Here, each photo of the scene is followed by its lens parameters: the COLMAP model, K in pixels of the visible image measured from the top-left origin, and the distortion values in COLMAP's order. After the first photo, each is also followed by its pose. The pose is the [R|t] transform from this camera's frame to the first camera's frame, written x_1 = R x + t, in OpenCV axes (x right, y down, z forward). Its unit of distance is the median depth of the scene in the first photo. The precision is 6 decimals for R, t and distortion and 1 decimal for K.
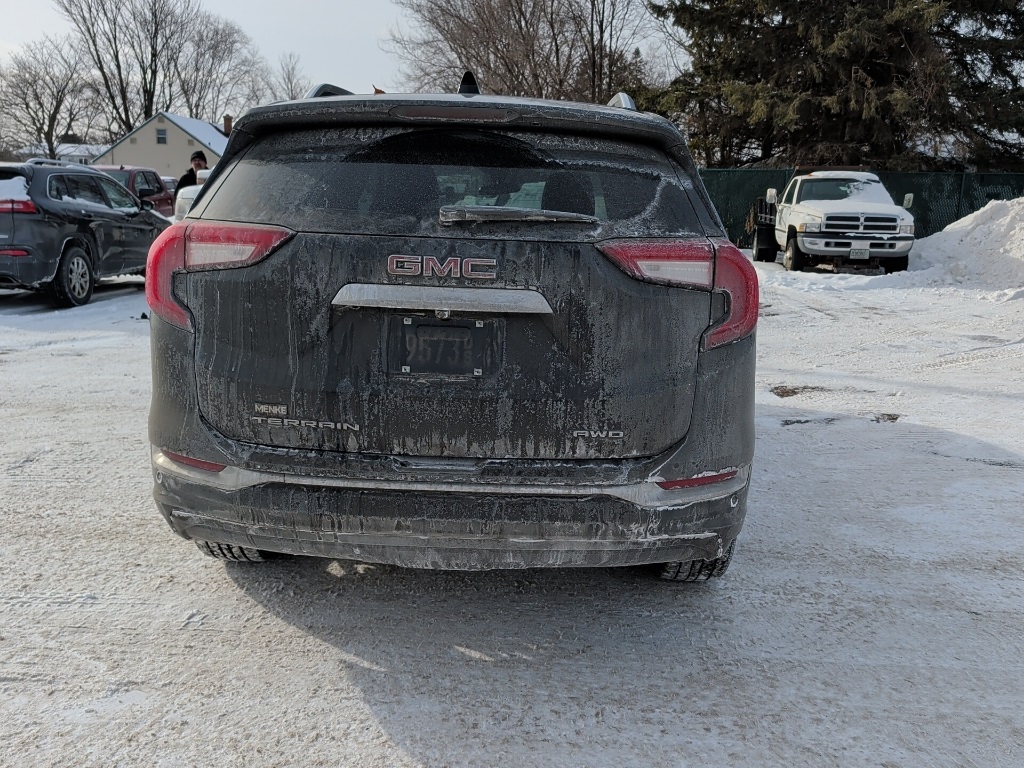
lens RADIAL K [[862.6, 0, 512.0], [0, 862.6, 384.0], [0, 0, 1]] dist [0.036273, -0.003120]
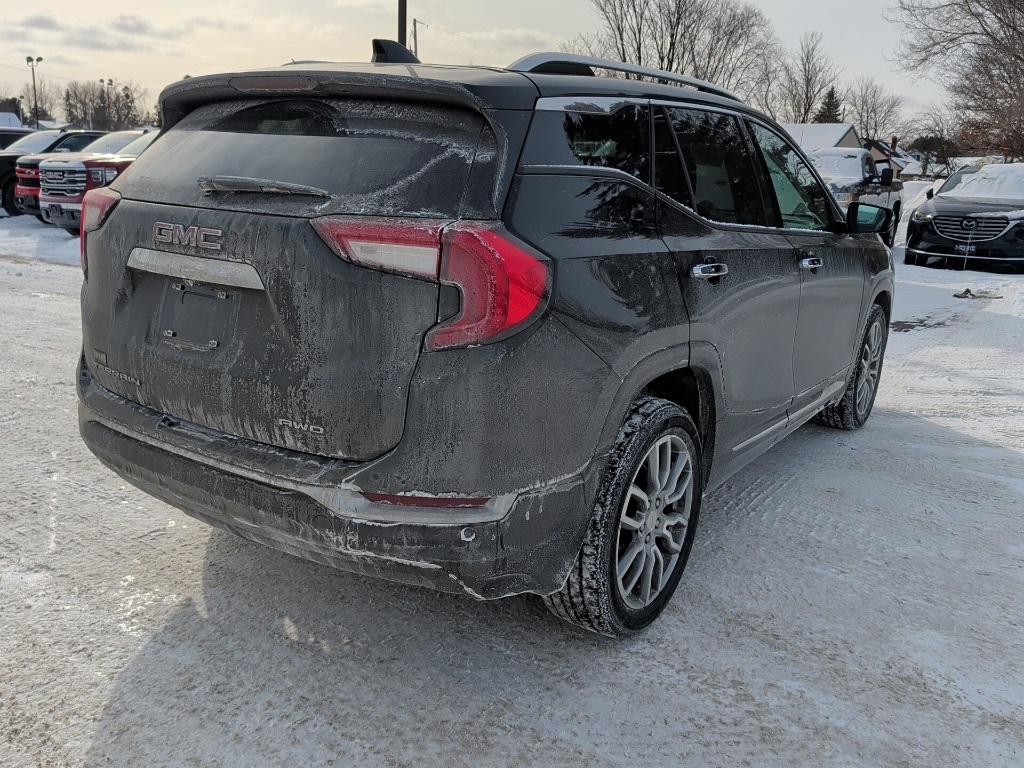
lens RADIAL K [[862.6, 0, 512.0], [0, 862.6, 384.0], [0, 0, 1]] dist [0.036273, -0.003120]
pose [[0.853262, 0.139115, -0.502585, 0.745541], [-0.130304, 0.990066, 0.052825, -0.064124], [0.504941, 0.020415, 0.862913, 0.312855]]
